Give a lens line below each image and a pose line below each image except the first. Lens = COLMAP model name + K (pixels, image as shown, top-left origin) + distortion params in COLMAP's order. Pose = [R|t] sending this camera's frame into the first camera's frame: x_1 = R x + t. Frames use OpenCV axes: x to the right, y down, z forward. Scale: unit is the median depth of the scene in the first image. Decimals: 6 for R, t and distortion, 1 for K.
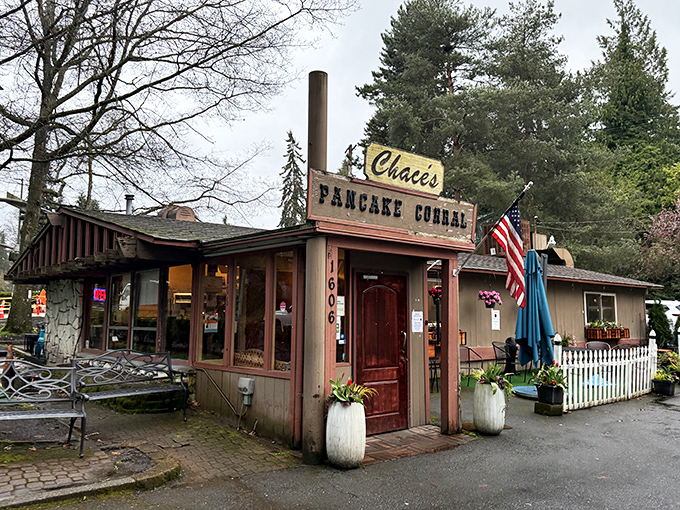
lens RADIAL K [[587.3, 0, 340.0], [0, 587.3, 255.0], [0, 0, 1]] dist [0.061624, -0.004274]
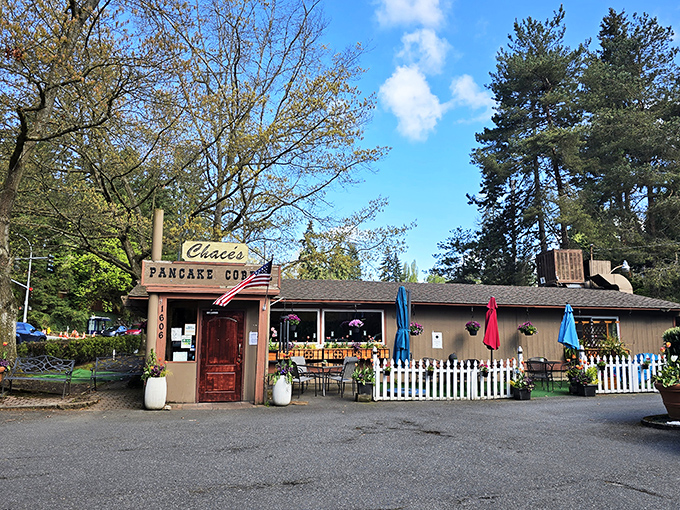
lens RADIAL K [[587.3, 0, 340.0], [0, 587.3, 255.0], [0, 0, 1]] dist [0.061624, -0.004274]
pose [[0.882935, -0.075340, -0.463411, 1.290374], [0.050571, 0.996559, -0.065664, 0.000992], [0.466764, 0.034542, 0.883707, -0.408457]]
